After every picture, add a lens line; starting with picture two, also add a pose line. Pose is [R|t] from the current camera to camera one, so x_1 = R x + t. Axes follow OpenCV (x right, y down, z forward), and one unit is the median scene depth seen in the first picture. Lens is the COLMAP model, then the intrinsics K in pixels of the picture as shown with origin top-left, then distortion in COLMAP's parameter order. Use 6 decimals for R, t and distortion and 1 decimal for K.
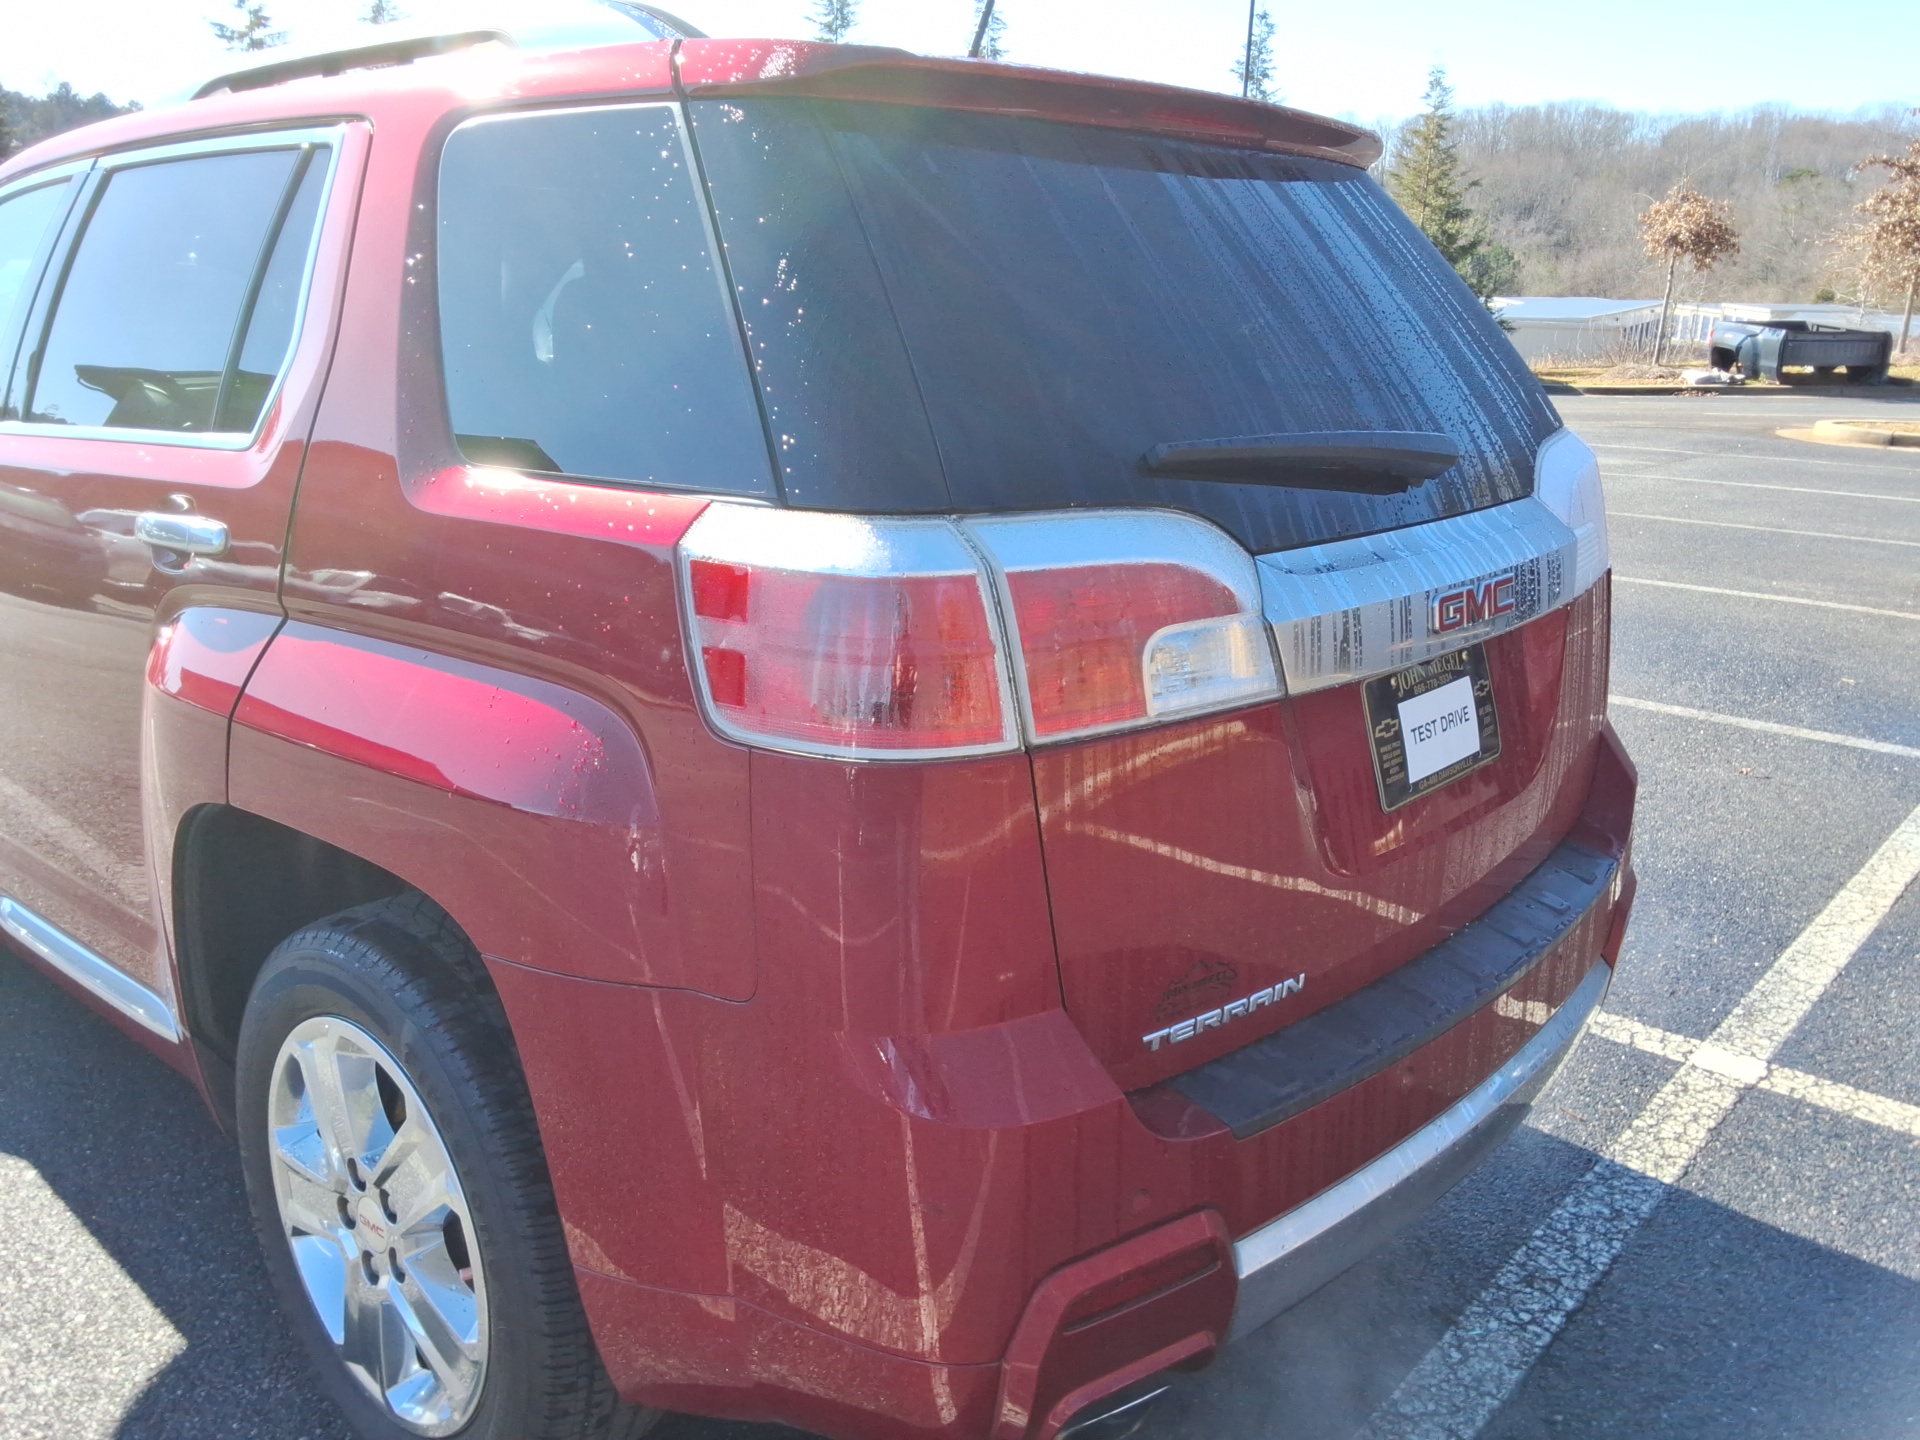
lens RADIAL K [[1536.9, 0, 975.4], [0, 1536.9, 715.6], [0, 0, 1]] dist [0.104056, -0.162668]
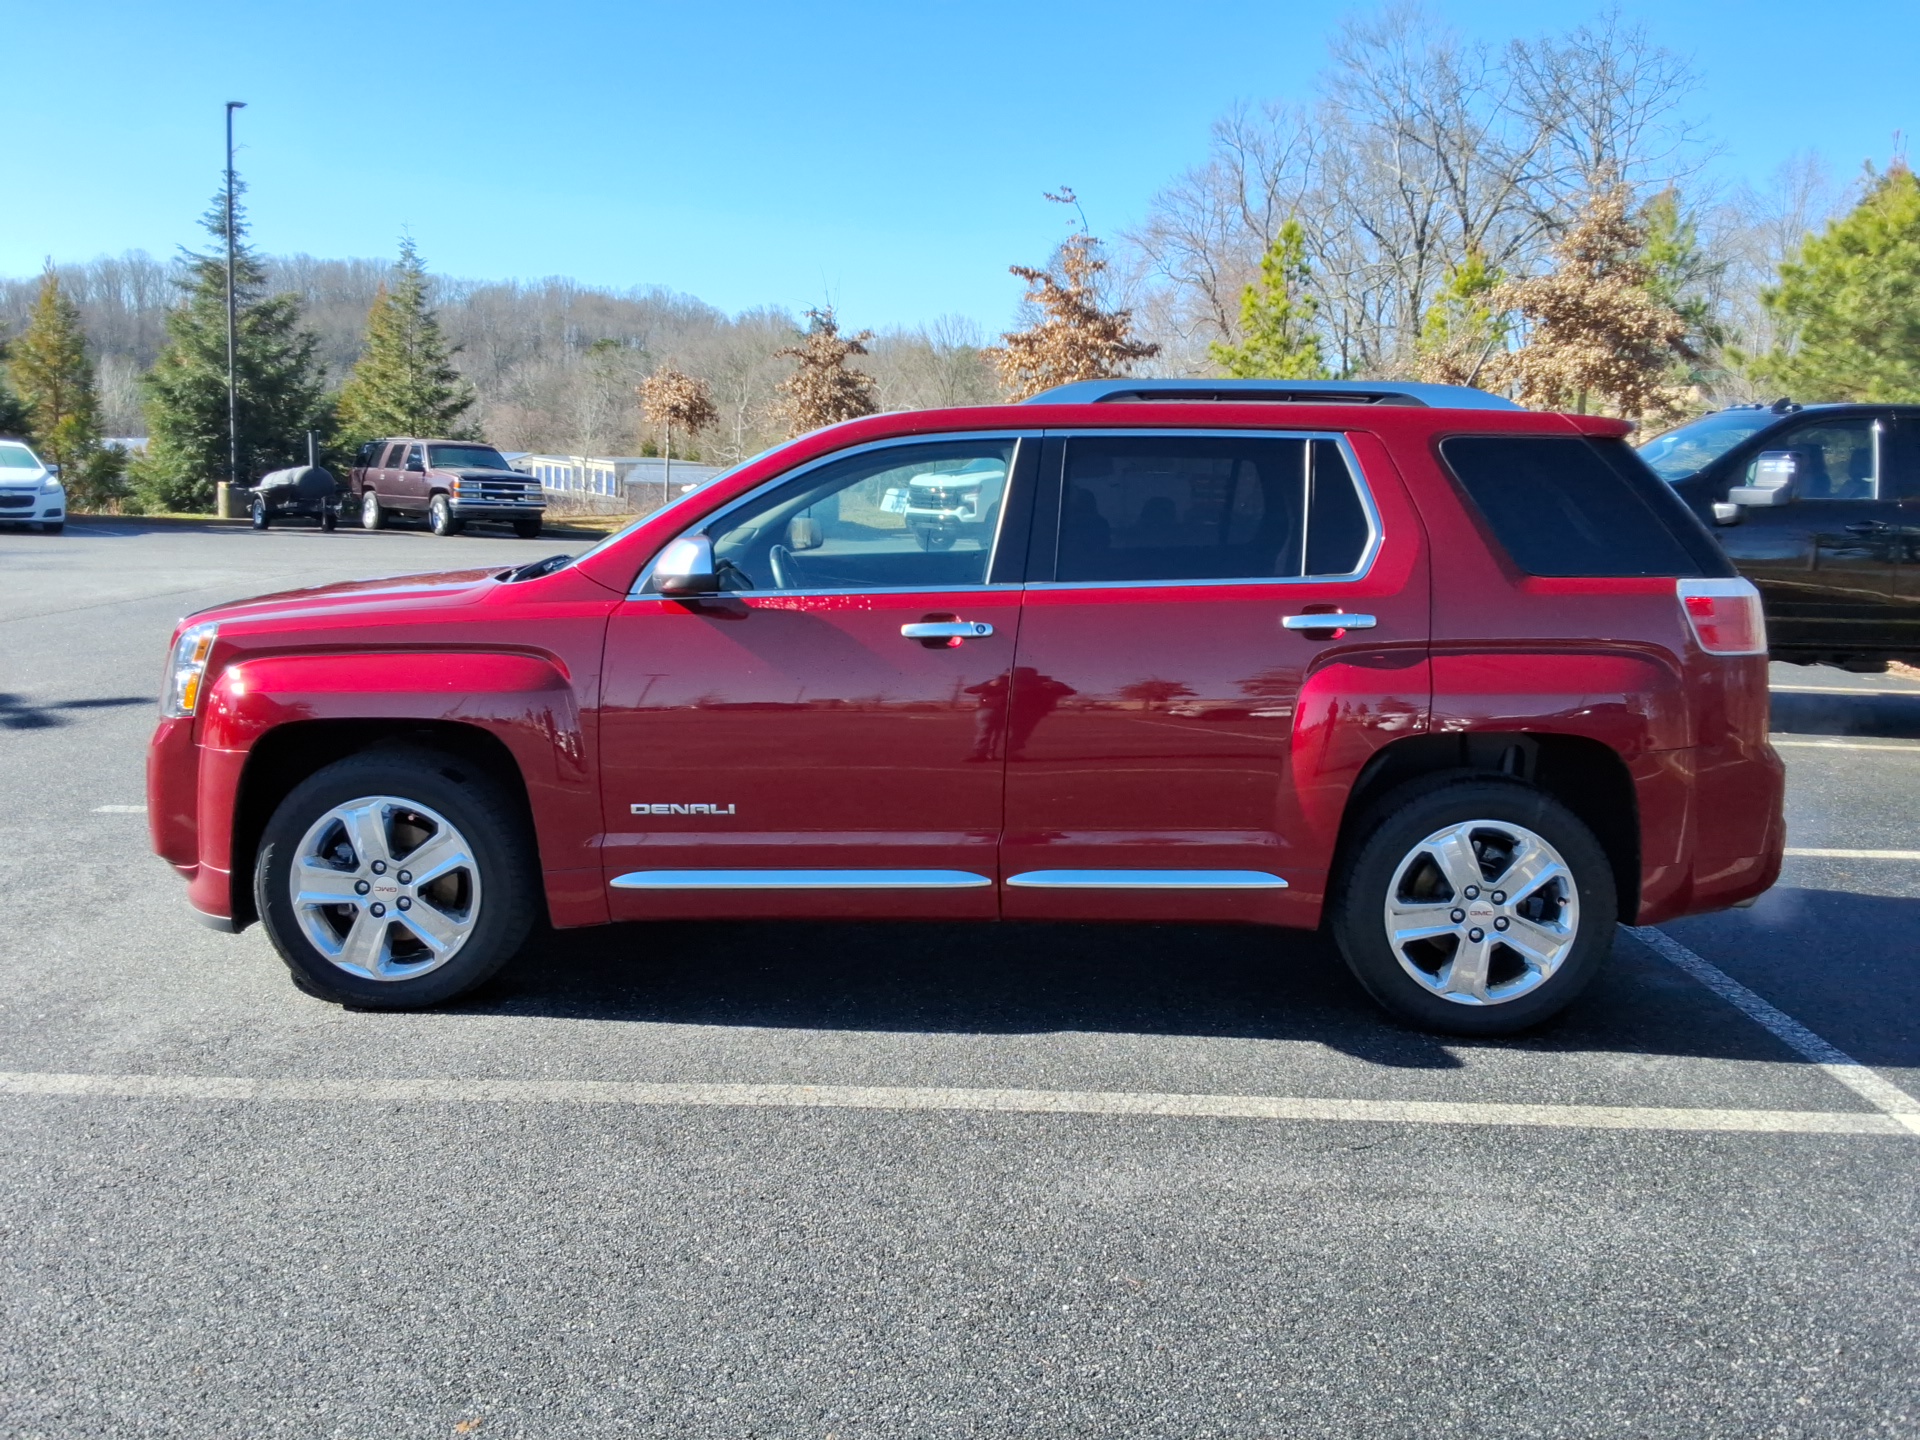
lens RADIAL K [[1536.9, 0, 984.4], [0, 1536.9, 710.2], [0, 0, 1]] dist [0.104056, -0.162668]
pose [[0.755254, -0.101461, 0.647531, -1.186052], [0.161490, 0.986295, -0.033813, -0.002620], [-0.635226, 0.130107, 0.761288, -0.149338]]
